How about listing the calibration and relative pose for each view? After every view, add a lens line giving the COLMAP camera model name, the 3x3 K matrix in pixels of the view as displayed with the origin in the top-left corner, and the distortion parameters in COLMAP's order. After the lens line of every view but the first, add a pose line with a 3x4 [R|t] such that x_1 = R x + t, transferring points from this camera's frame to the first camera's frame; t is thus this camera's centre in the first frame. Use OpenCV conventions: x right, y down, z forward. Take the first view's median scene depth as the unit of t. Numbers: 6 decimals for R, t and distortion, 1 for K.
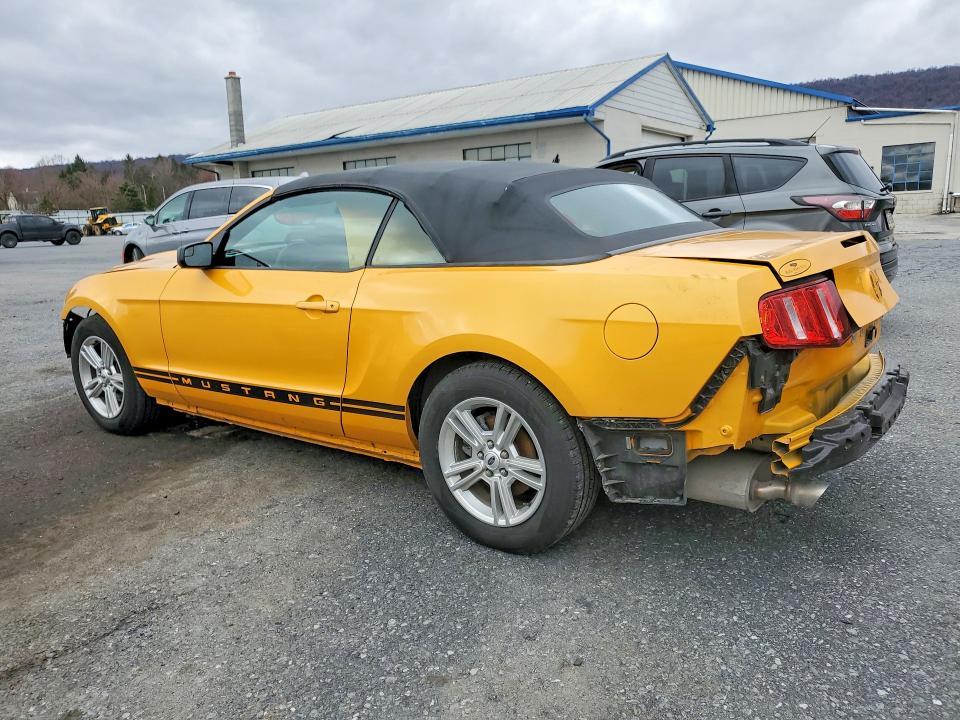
lens RADIAL K [[748.6, 0, 474.1], [0, 748.6, 357.9], [0, 0, 1]] dist [0.012746, 0.009685]
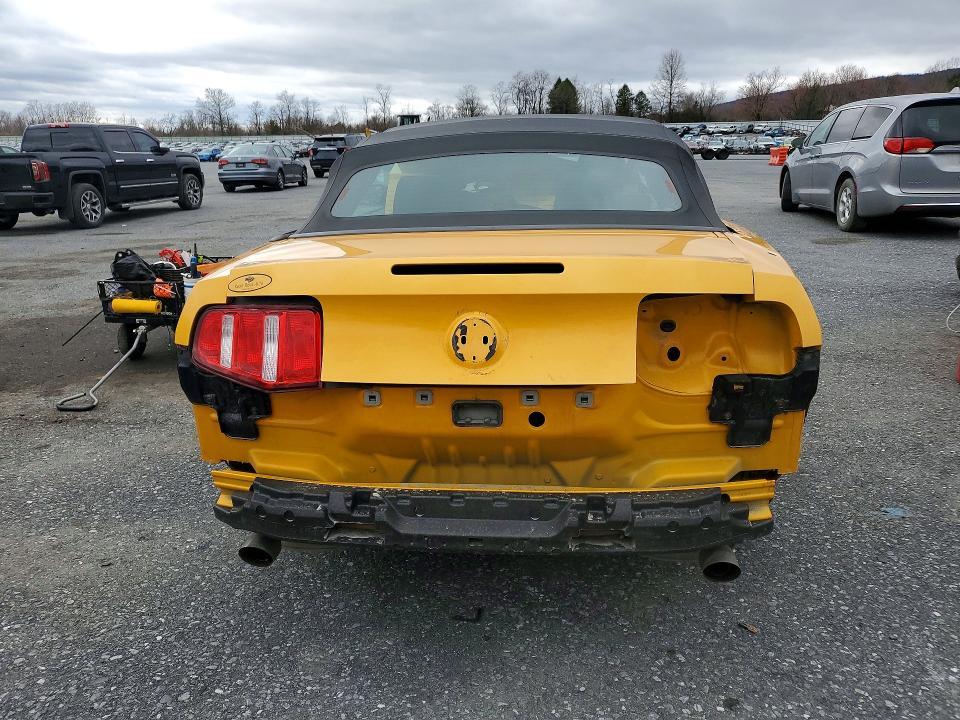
lens RADIAL K [[748.6, 0, 474.9], [0, 748.6, 364.1], [0, 0, 1]] dist [0.012746, 0.009685]
pose [[0.517970, 0.275638, -0.809772, 1.227338], [-0.176388, 0.960733, 0.214197, -0.244429], [0.837015, 0.031886, 0.546250, 0.761448]]
